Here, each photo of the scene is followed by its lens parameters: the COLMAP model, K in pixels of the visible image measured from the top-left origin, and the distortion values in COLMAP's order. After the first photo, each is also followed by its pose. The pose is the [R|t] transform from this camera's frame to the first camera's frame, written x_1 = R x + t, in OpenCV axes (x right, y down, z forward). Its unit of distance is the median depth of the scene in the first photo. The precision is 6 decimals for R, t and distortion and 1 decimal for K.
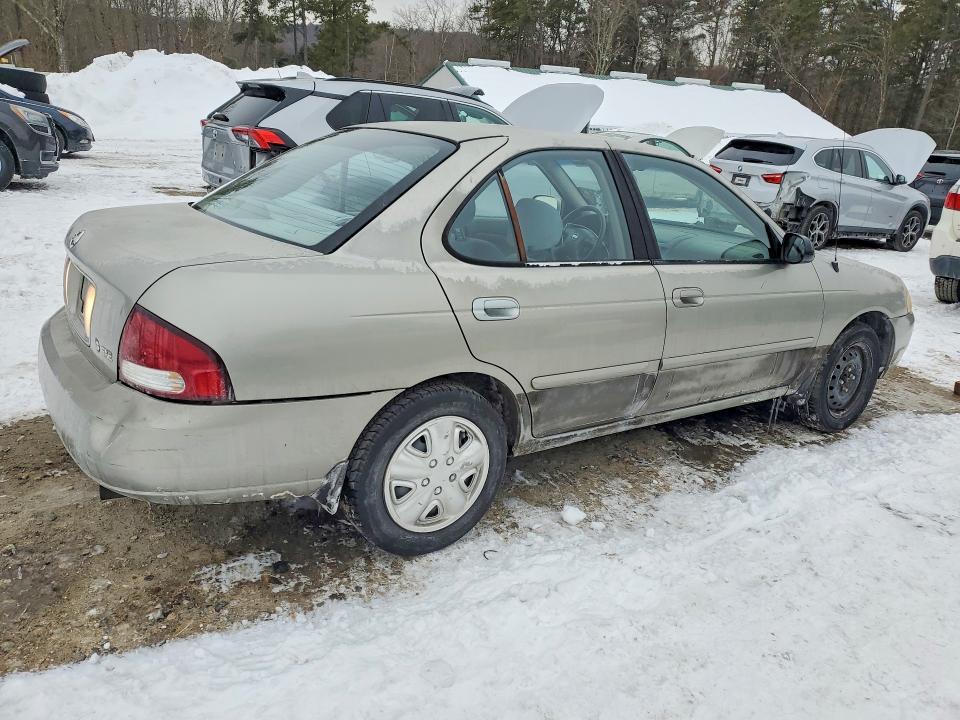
lens RADIAL K [[734.6, 0, 481.3], [0, 734.6, 355.3], [0, 0, 1]] dist [0.024760, 0.004298]
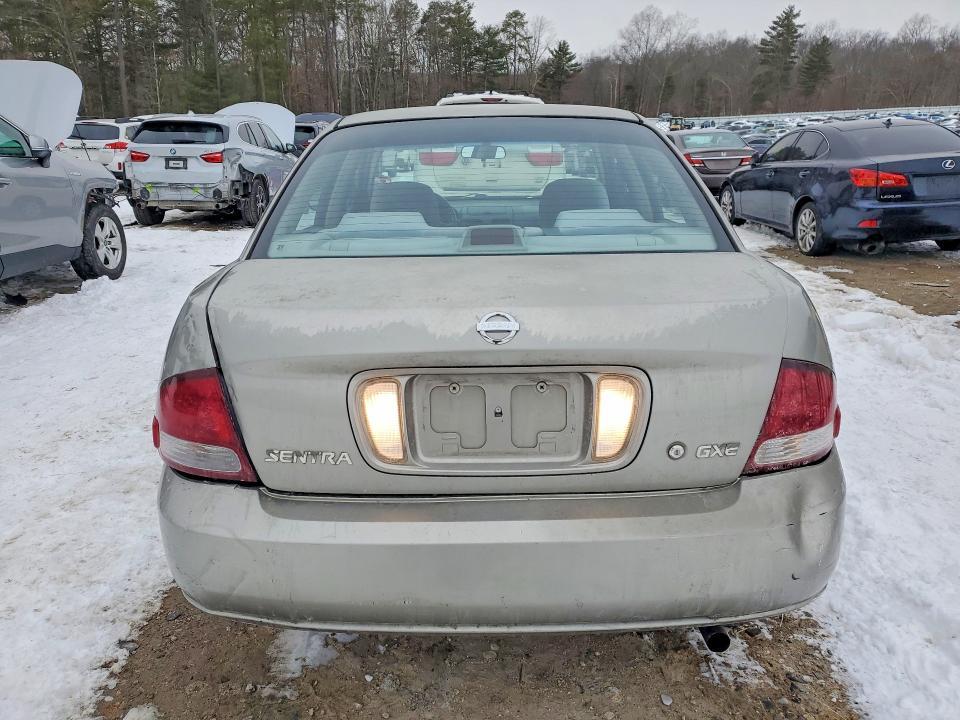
lens RADIAL K [[734.6, 0, 481.3], [0, 734.6, 355.3], [0, 0, 1]] dist [0.024760, 0.004298]
pose [[0.593857, -0.314988, 0.740349, -0.203183], [0.295149, 0.941316, 0.163744, -0.048055], [-0.748479, 0.121273, 0.651975, 0.126017]]
